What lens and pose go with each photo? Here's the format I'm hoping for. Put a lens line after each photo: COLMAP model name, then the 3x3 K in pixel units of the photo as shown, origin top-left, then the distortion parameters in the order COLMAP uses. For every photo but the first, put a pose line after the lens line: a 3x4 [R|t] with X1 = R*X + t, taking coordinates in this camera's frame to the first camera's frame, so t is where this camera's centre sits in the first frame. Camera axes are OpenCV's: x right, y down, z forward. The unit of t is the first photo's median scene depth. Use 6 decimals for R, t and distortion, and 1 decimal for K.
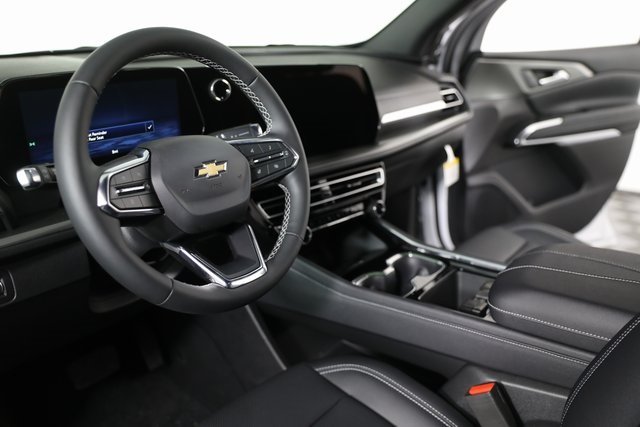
lens RADIAL K [[559.1, 0, 320.0], [0, 559.1, 213.5], [0, 0, 1]] dist [0.005256, 0.006940]
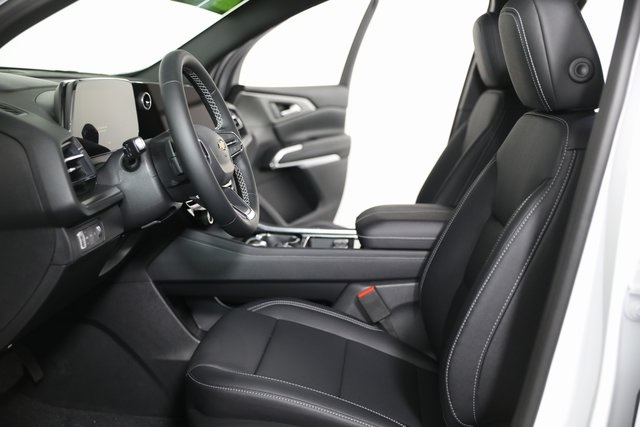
lens RADIAL K [[747.4, 0, 320.0], [0, 747.4, 213.5], [0, 0, 1]] dist [0.123288, 0.000515]
pose [[0.831386, -0.065449, 0.551828, -0.402814], [0.138323, 0.986157, -0.091437, 0.118229], [-0.538205, 0.152350, 0.828930, -0.284294]]
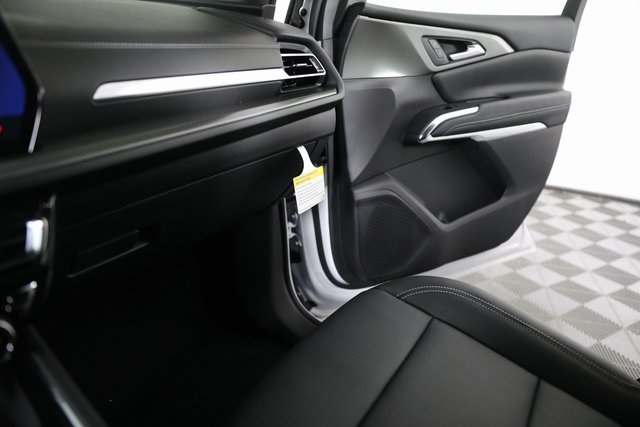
lens RADIAL K [[431.1, 0, 320.0], [0, 431.1, 213.5], [0, 0, 1]] dist [-0.115813, 0.084335]
pose [[0.997647, -0.026494, 0.063237, 0.181490], [0.023381, 0.998502, 0.049458, -0.059364], [-0.064453, -0.047863, 0.996772, 0.445484]]
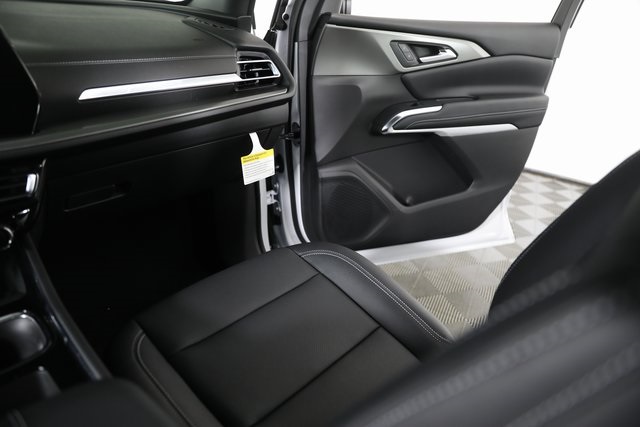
lens RADIAL K [[431.1, 0, 320.0], [0, 431.1, 213.5], [0, 0, 1]] dist [-0.115813, 0.084335]
pose [[0.994772, 0.081936, -0.060951, 0.303403], [-0.073825, 0.989388, 0.125145, -0.075762], [0.070558, -0.119991, 0.990265, 0.338430]]
